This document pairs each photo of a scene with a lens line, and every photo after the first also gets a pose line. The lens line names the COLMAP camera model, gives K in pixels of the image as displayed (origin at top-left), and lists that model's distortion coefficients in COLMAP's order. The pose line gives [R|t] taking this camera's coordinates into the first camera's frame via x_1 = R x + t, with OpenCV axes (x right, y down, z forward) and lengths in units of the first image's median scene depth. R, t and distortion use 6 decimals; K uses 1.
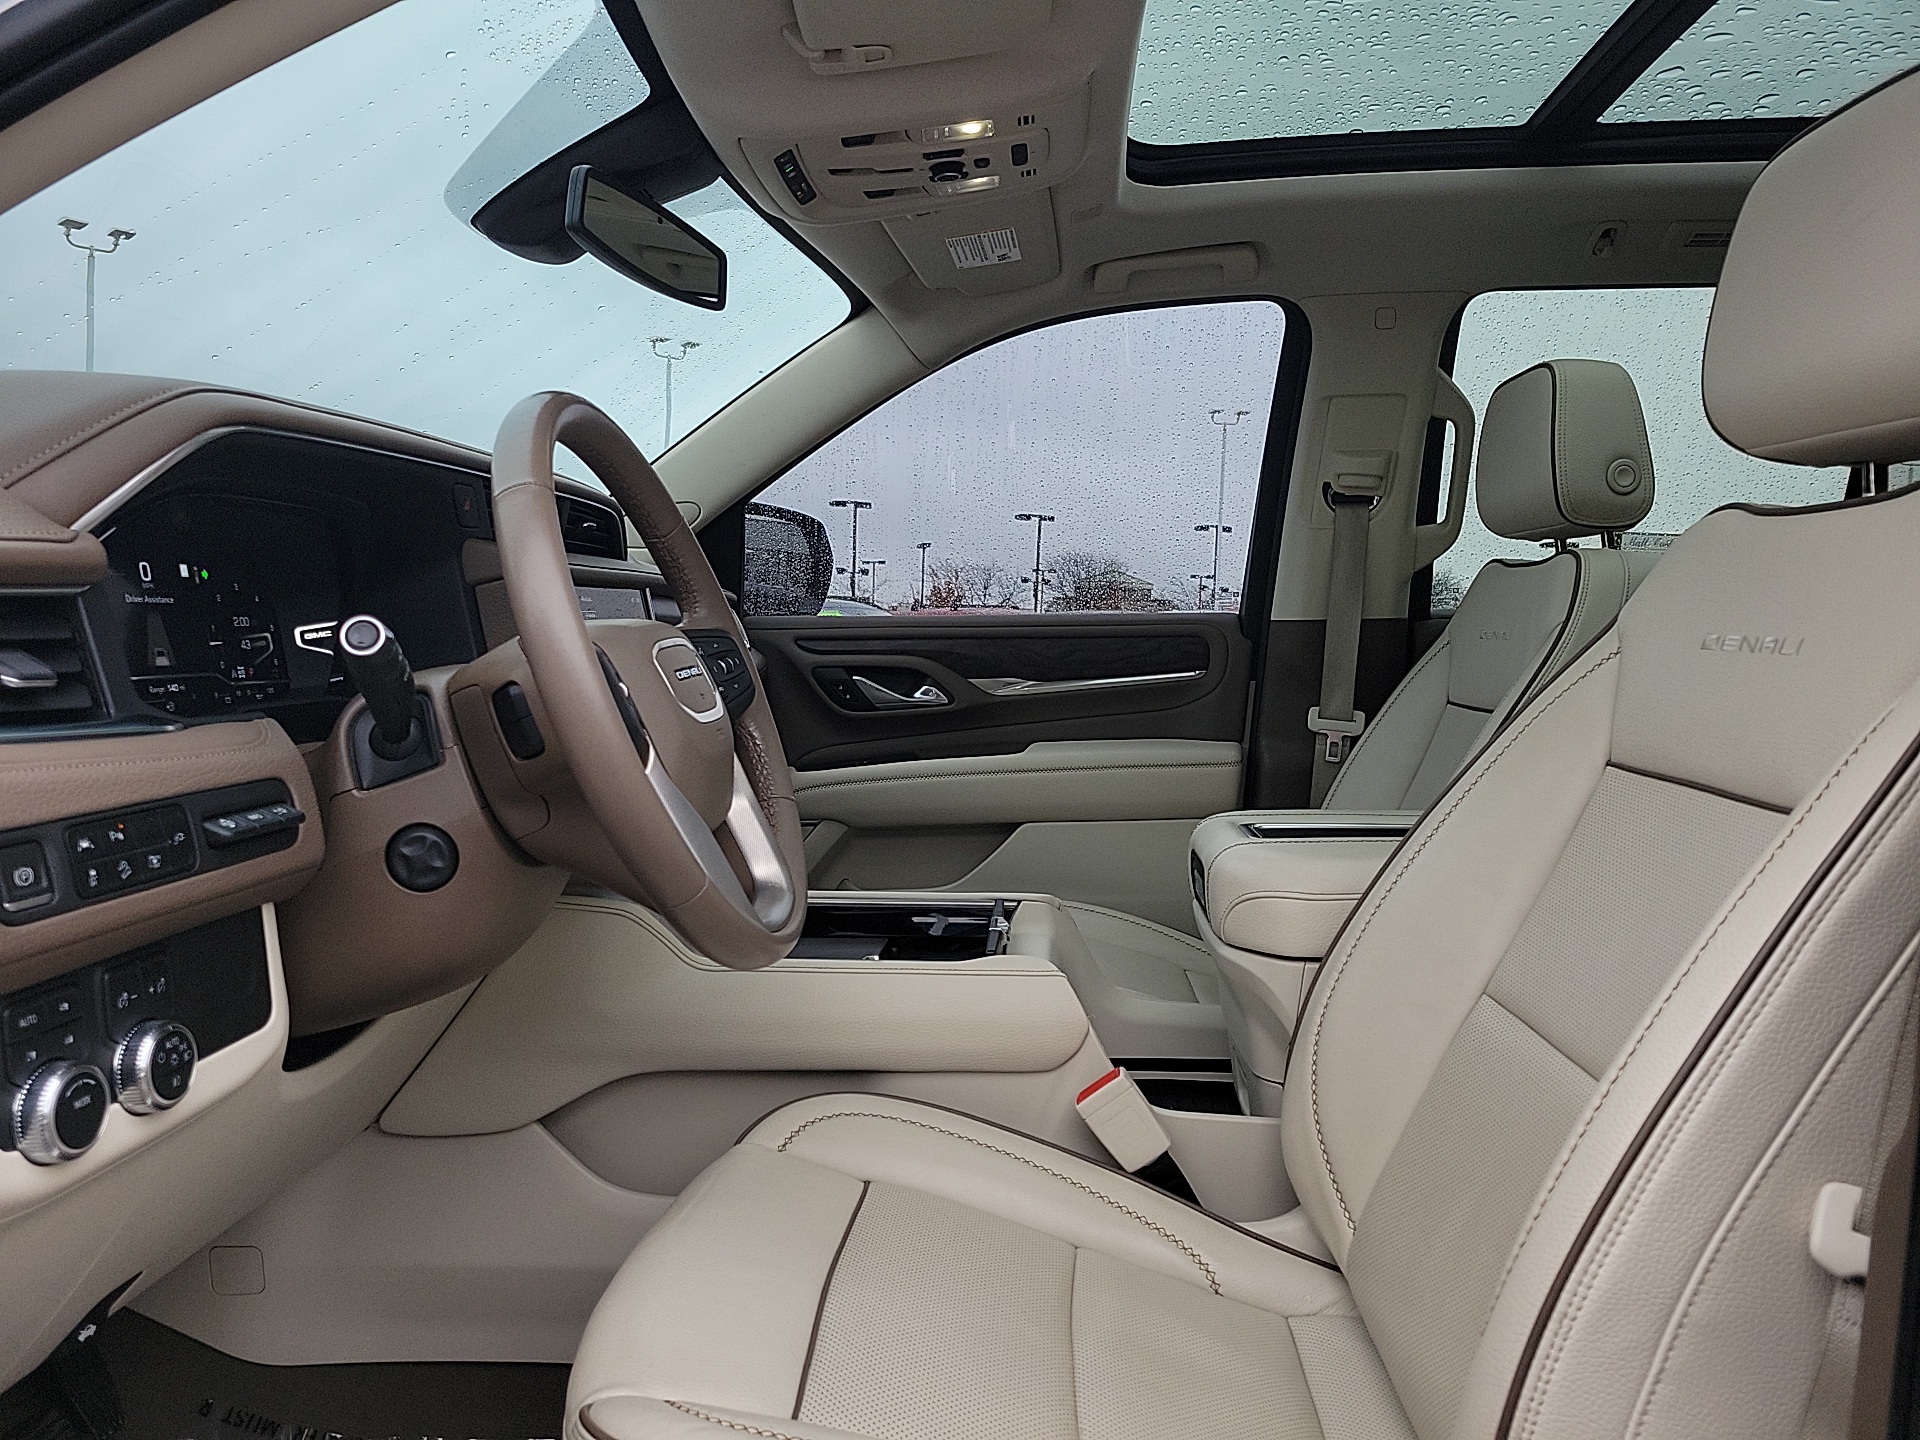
lens RADIAL K [[1426.0, 0, 972.0], [0, 1426.0, 703.1], [0, 0, 1]] dist [0.060119, -0.055455]
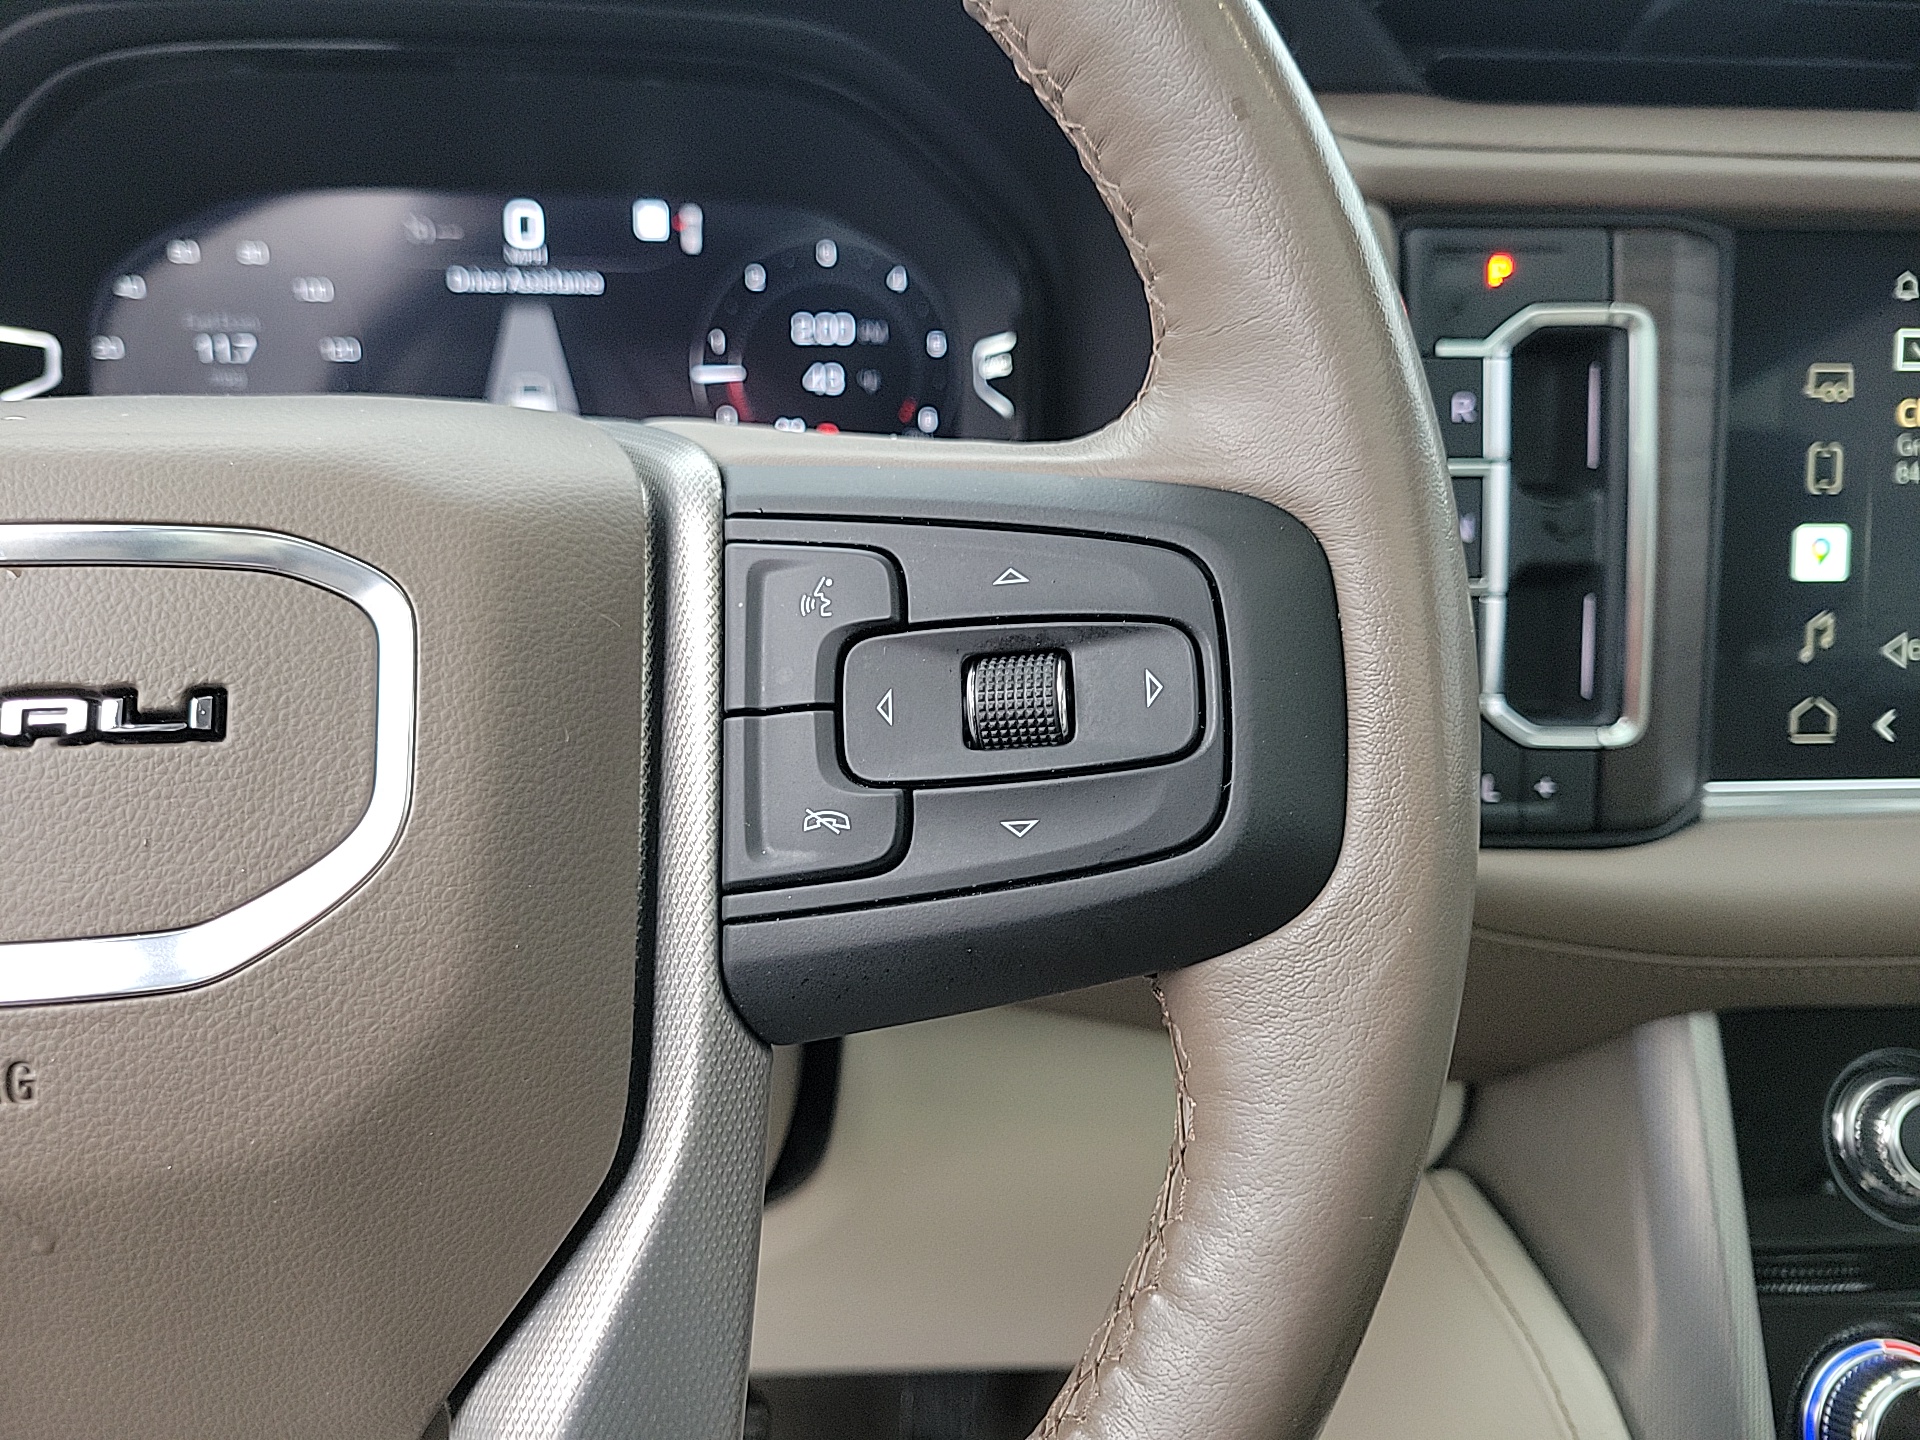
lens RADIAL K [[1499.5, 0, 937.9], [0, 1499.5, 712.2], [0, 0, 1]] dist [0.000346, -0.000463]
pose [[0.115341, 0.288064, -0.950640, 0.005757], [-0.072636, 0.956911, 0.281151, -0.080739], [0.990667, 0.036622, 0.131295, 1.015388]]
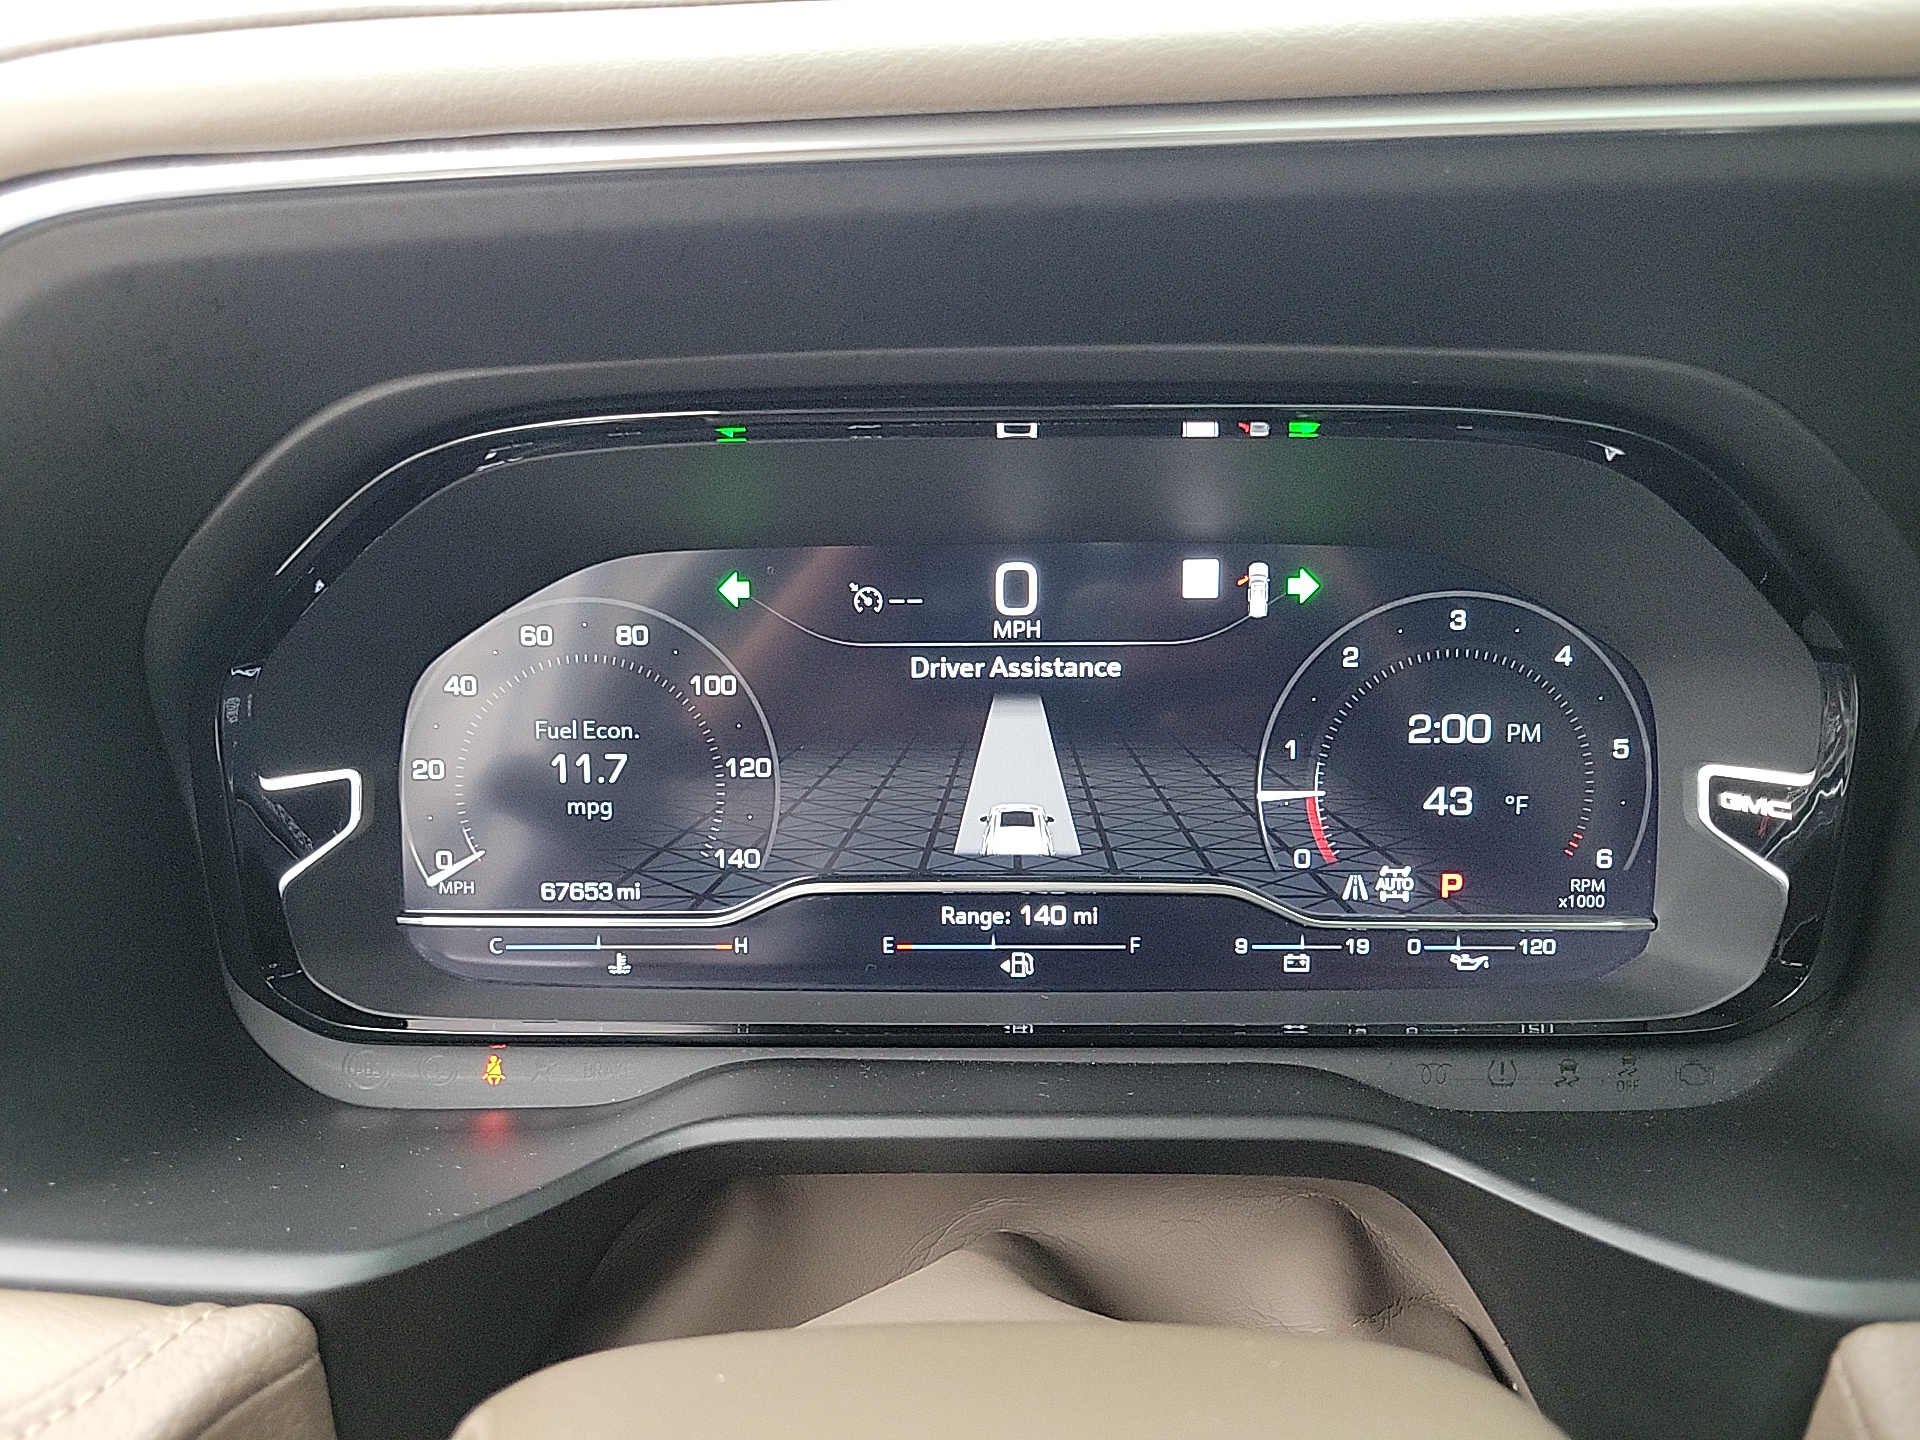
lens RADIAL K [[1443.6, 0, 960.0], [0, 1443.6, 720.0], [0, 0, 1]] dist [0.050067, -0.044053]
pose [[0.025155, 0.252916, -0.967161, -0.206381], [-0.048135, 0.966652, 0.251531, -0.139507], [0.998524, 0.040227, 0.036490, 0.914352]]
